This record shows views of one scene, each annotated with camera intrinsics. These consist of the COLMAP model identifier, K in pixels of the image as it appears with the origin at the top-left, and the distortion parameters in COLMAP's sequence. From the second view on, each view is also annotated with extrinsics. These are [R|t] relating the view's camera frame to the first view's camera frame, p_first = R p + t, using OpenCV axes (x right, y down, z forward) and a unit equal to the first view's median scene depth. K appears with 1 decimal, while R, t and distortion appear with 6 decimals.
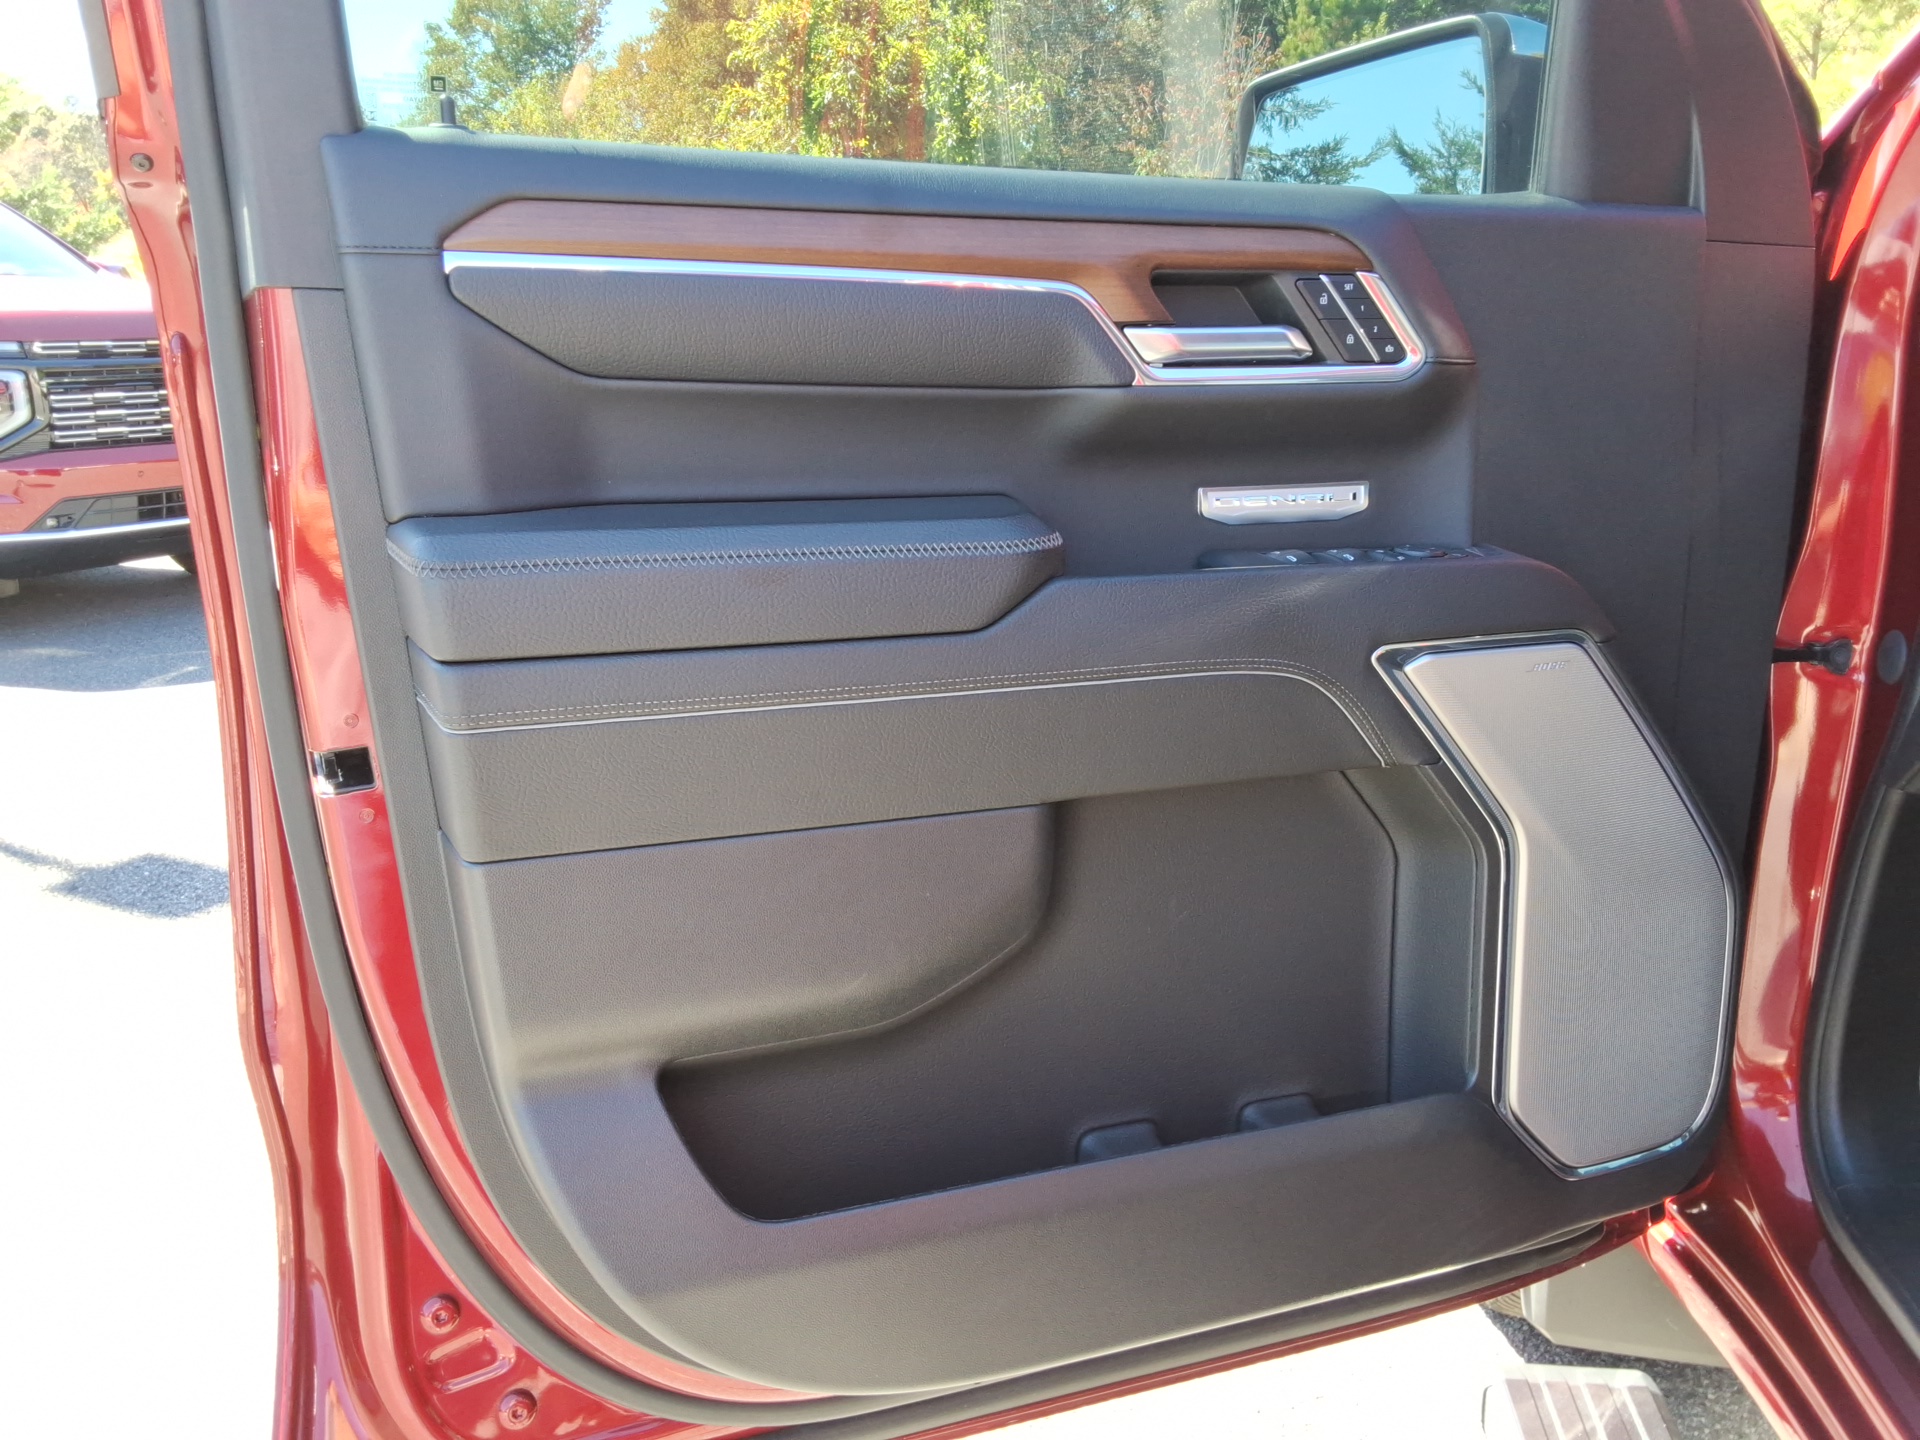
lens RADIAL K [[1556.0, 0, 975.3], [0, 1556.0, 714.2], [0, 0, 1]] dist [0.104961, -0.190411]
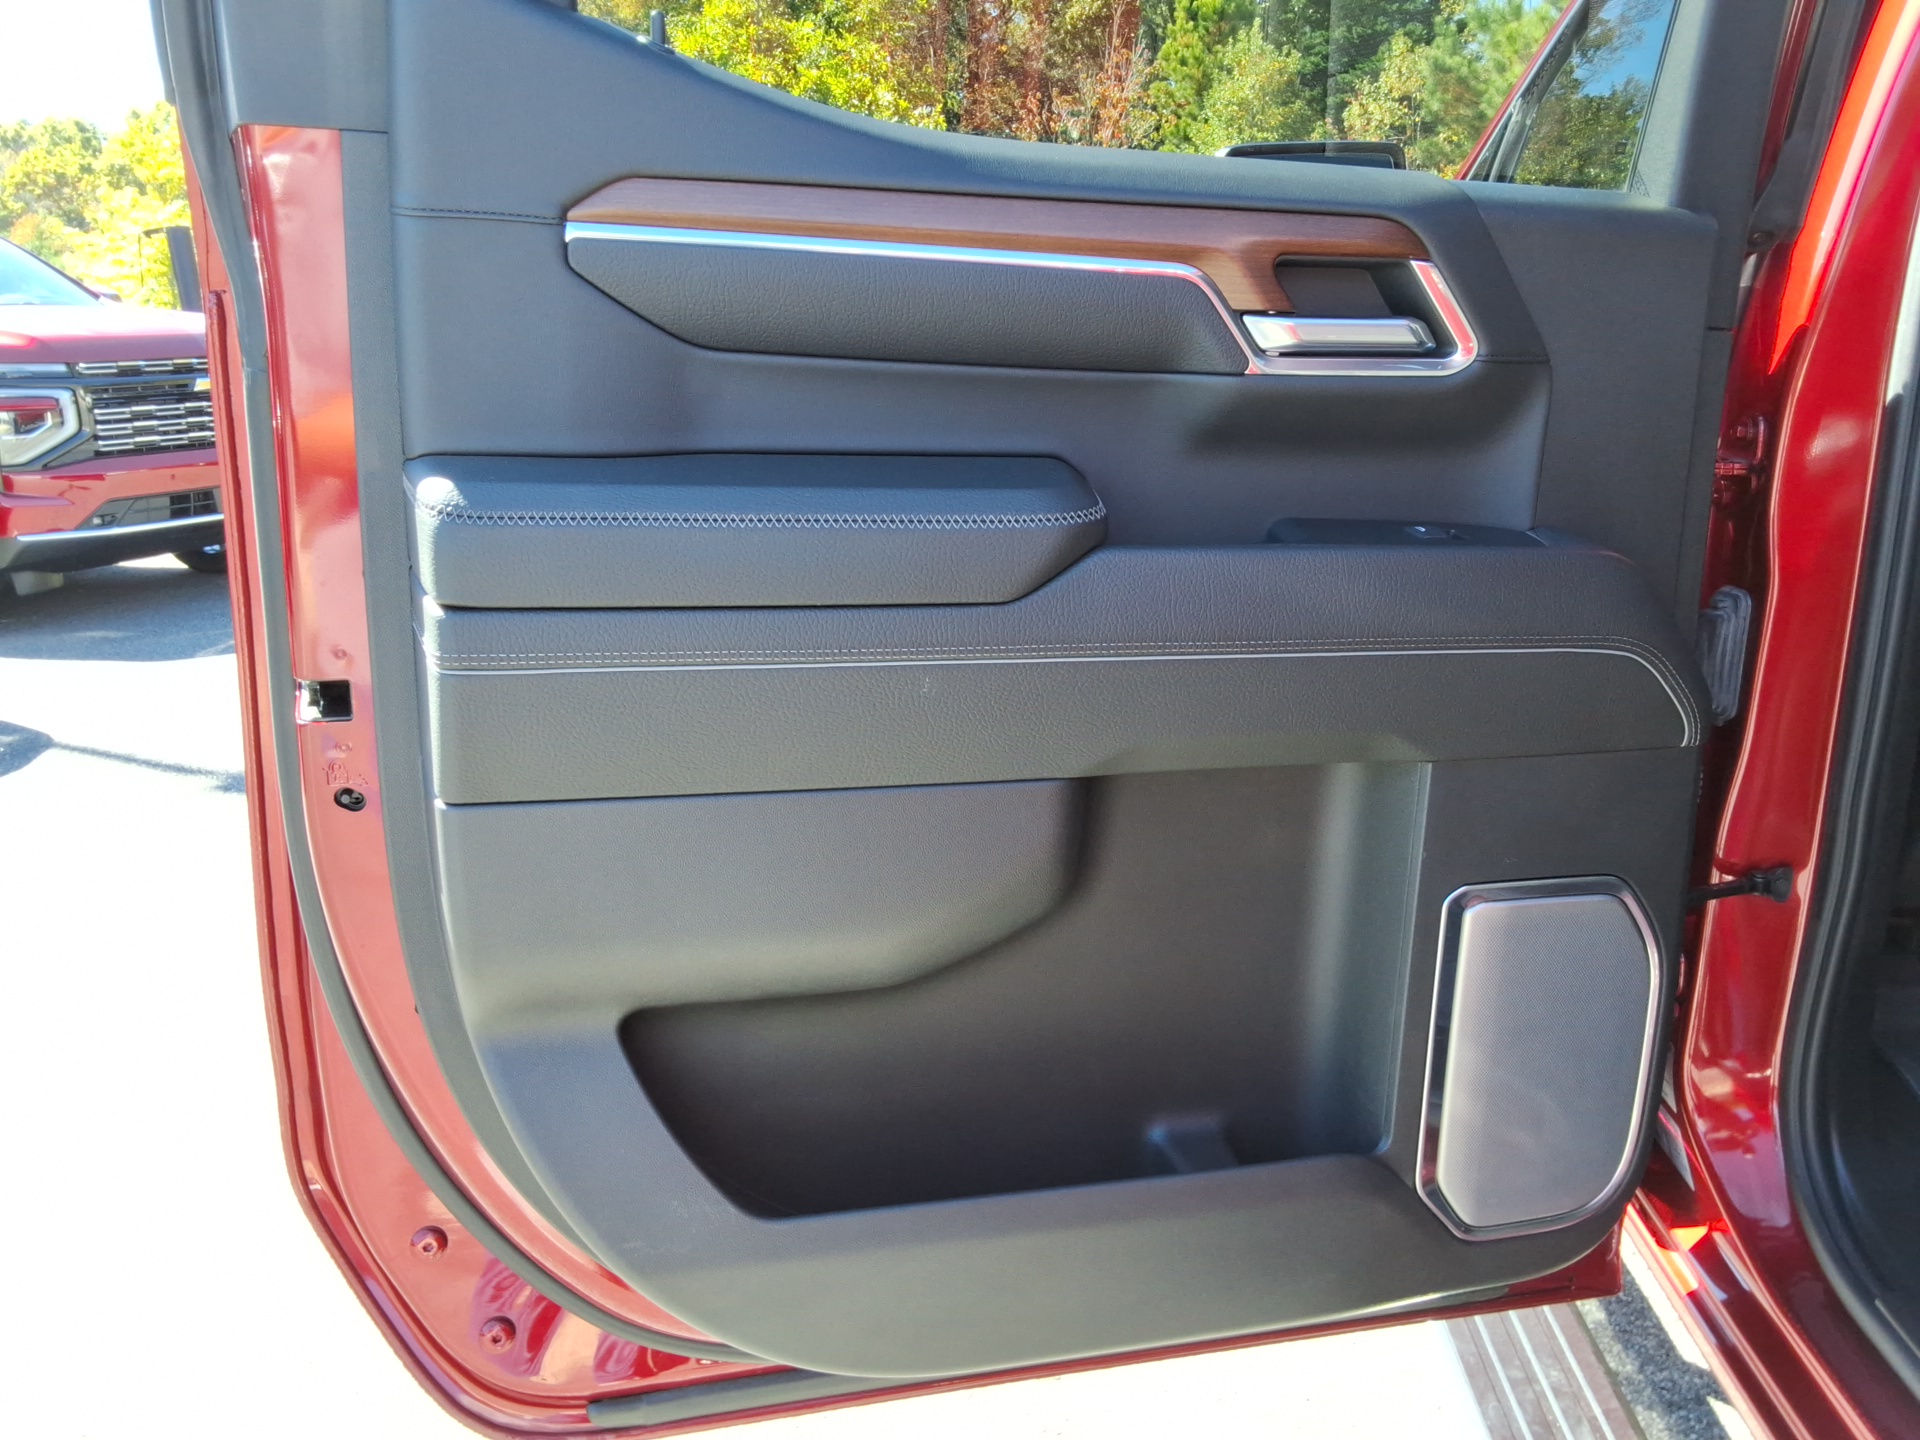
lens RADIAL K [[1556.0, 0, 975.3], [0, 1556.0, 714.2], [0, 0, 1]] dist [0.104961, -0.190411]
pose [[0.997639, -0.036504, 0.058166, -0.024198], [0.036559, 0.999331, 0.000104, 0.038954], [-0.058131, 0.002023, 0.998307, -0.166108]]
